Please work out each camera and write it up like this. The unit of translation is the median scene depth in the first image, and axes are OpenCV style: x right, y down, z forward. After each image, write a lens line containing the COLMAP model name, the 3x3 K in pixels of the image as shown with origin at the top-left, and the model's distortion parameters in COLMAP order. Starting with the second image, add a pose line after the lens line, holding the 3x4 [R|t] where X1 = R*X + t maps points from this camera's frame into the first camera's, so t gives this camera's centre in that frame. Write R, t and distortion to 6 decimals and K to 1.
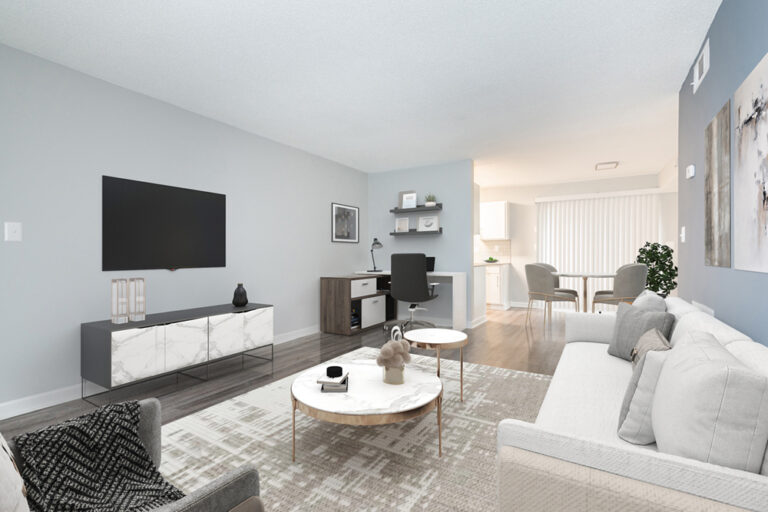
lens RADIAL K [[348.7, 0, 390.1], [0, 348.7, 256.8], [0, 0, 1]] dist [-0.001589, 0.000000]
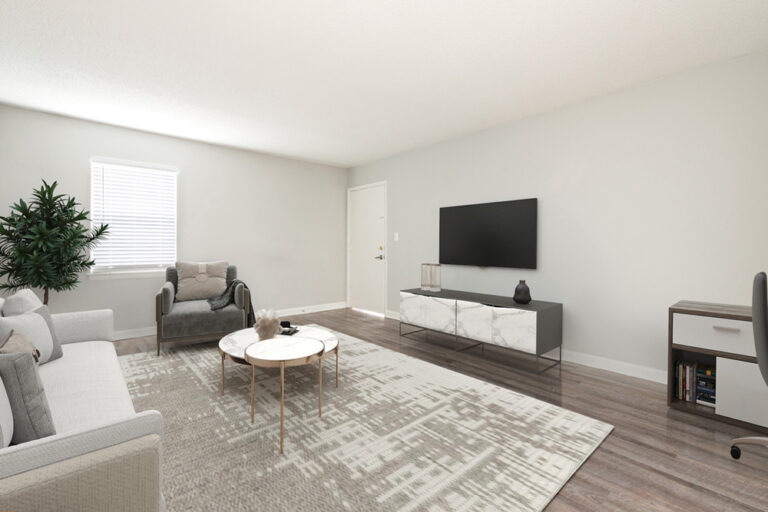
lens RADIAL K [[325.5, 0, 389.7], [0, 325.5, 249.4], [0, 0, 1]] dist [0.002439, 0.000005]
pose [[-0.265652, 0.009276, -0.964024, 0.709363], [-0.009415, 0.999881, 0.012215, -0.021828], [0.964023, 0.012322, -0.265533, 1.149798]]
